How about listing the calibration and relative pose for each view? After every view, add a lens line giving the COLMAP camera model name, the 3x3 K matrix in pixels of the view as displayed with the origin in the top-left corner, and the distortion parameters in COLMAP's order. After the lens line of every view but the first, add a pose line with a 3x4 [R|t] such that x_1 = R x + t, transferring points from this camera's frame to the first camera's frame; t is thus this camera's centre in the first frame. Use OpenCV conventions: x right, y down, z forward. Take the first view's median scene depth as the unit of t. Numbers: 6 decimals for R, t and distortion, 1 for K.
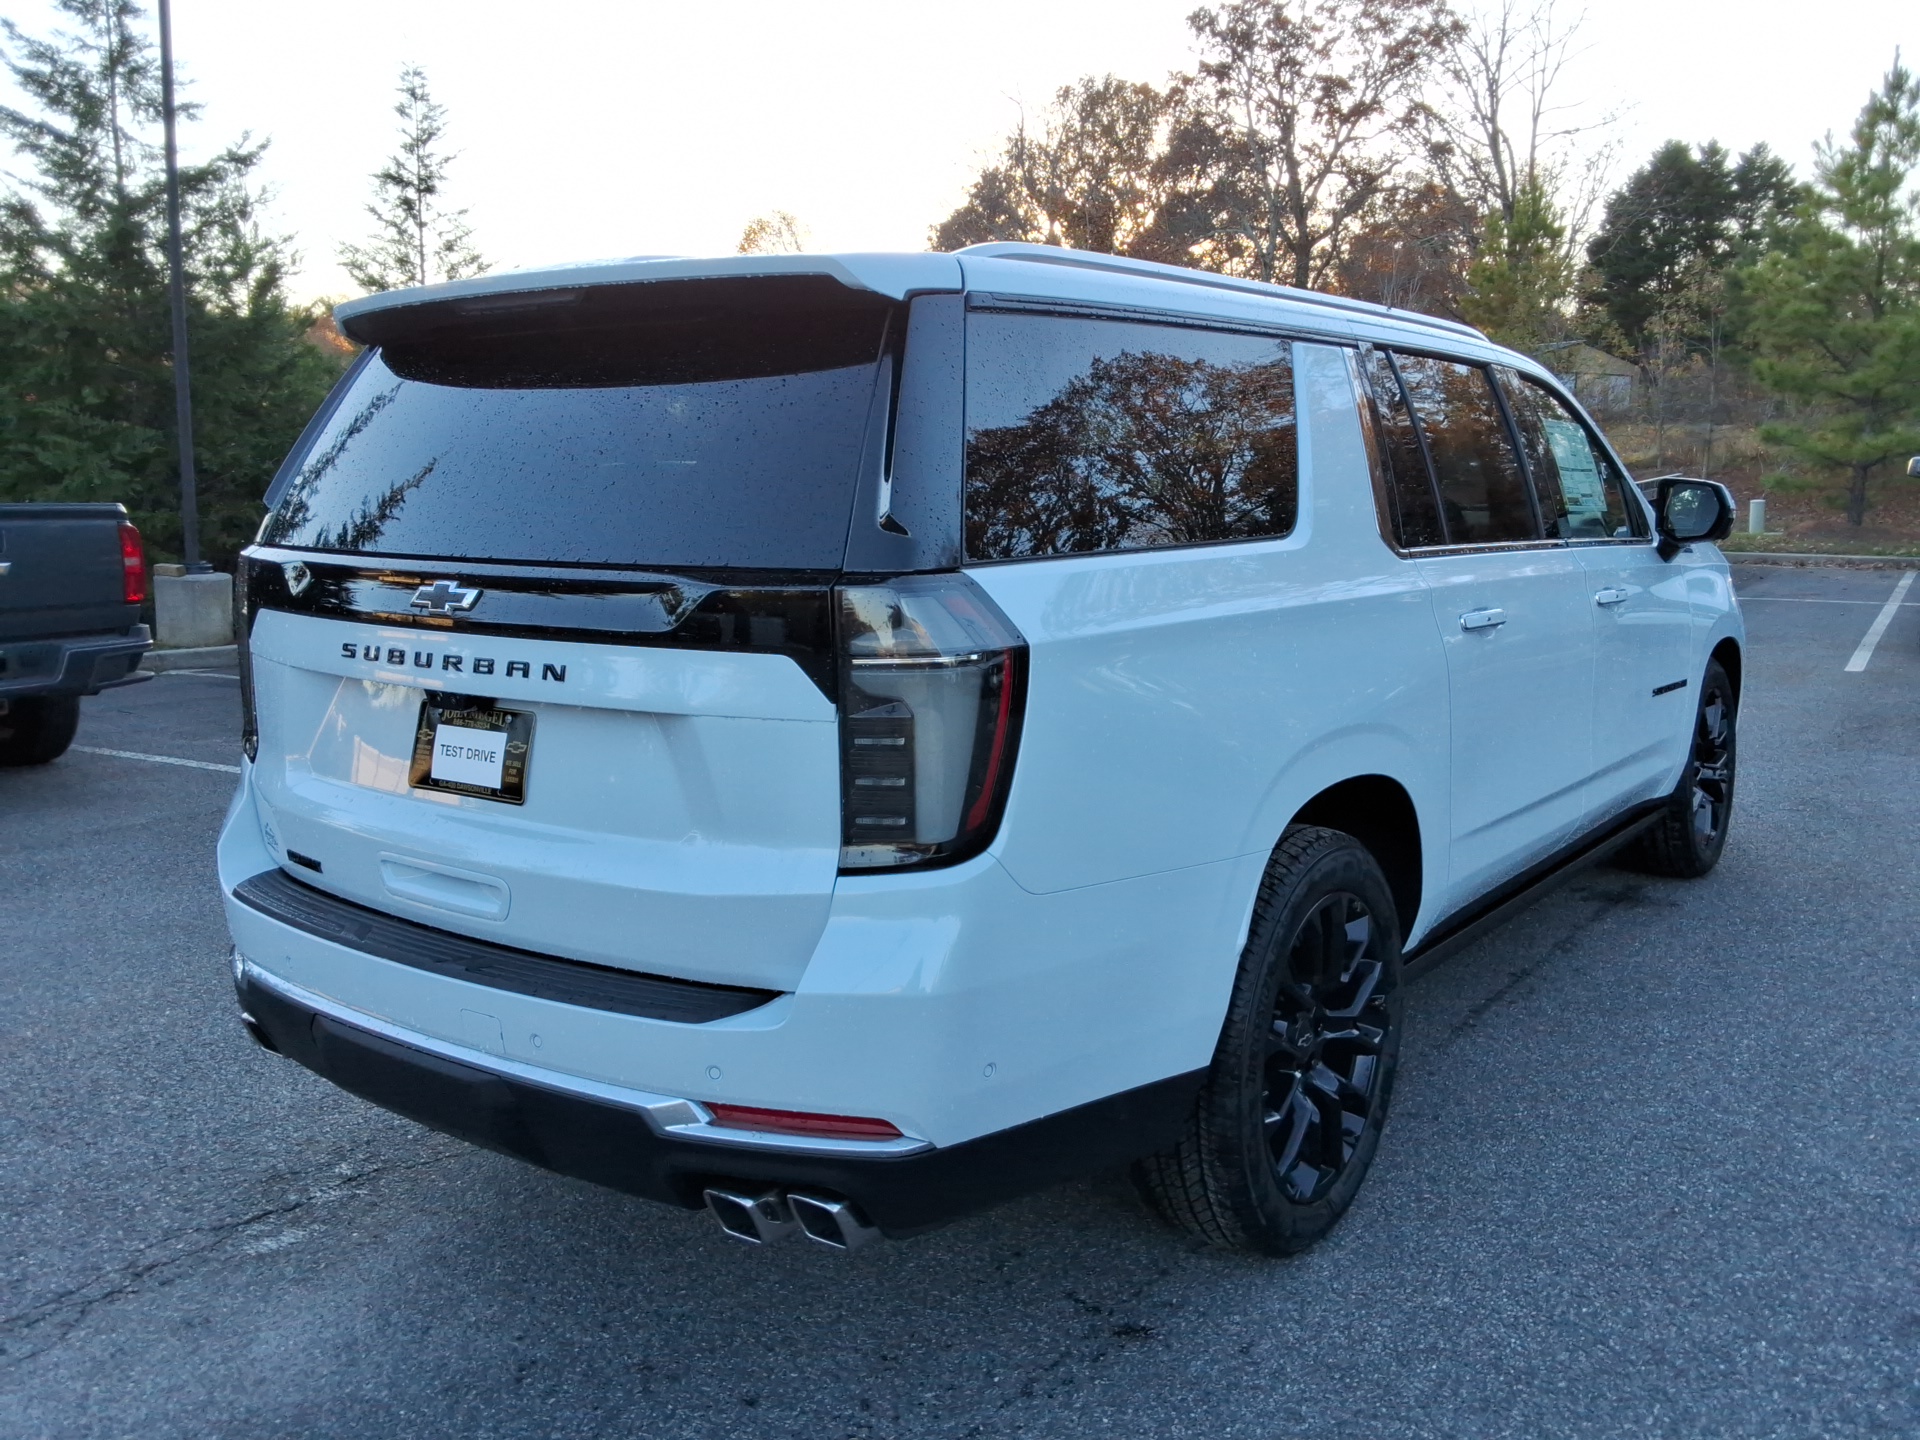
lens RADIAL K [[1541.6, 0, 976.3], [0, 1541.6, 716.2], [0, 0, 1]] dist [0.103437, -0.152967]
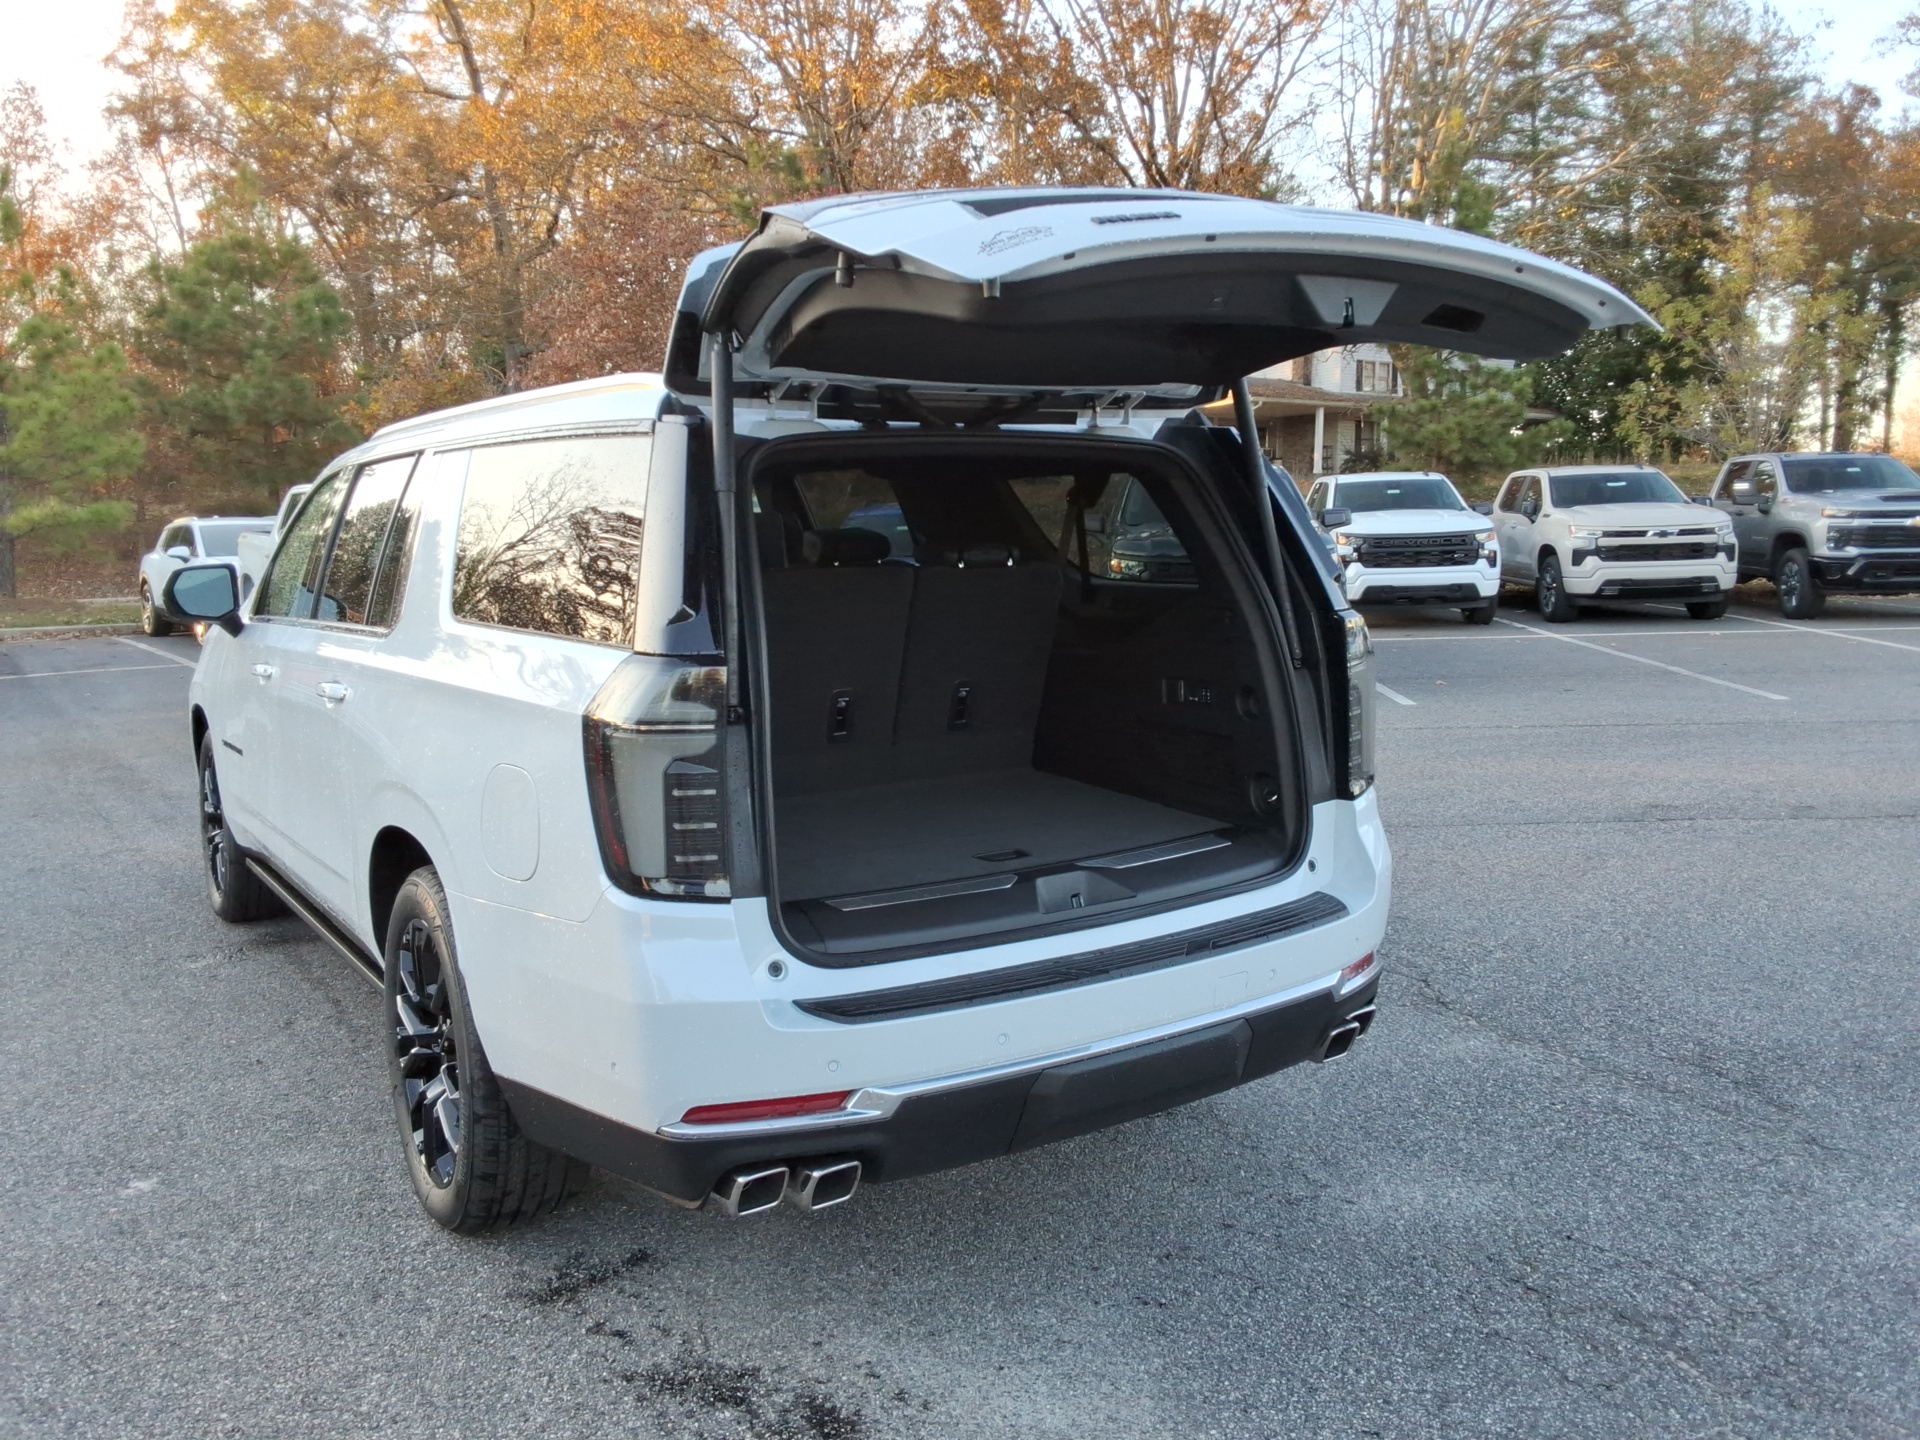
lens RADIAL K [[1541.6, 0, 976.3], [0, 1541.6, 716.2], [0, 0, 1]] dist [0.103437, -0.152967]
pose [[0.360724, -0.124802, 0.924285, -1.310276], [0.165320, 0.983870, 0.068328, -0.119808], [-0.917904, 0.128155, 0.375538, 0.581030]]
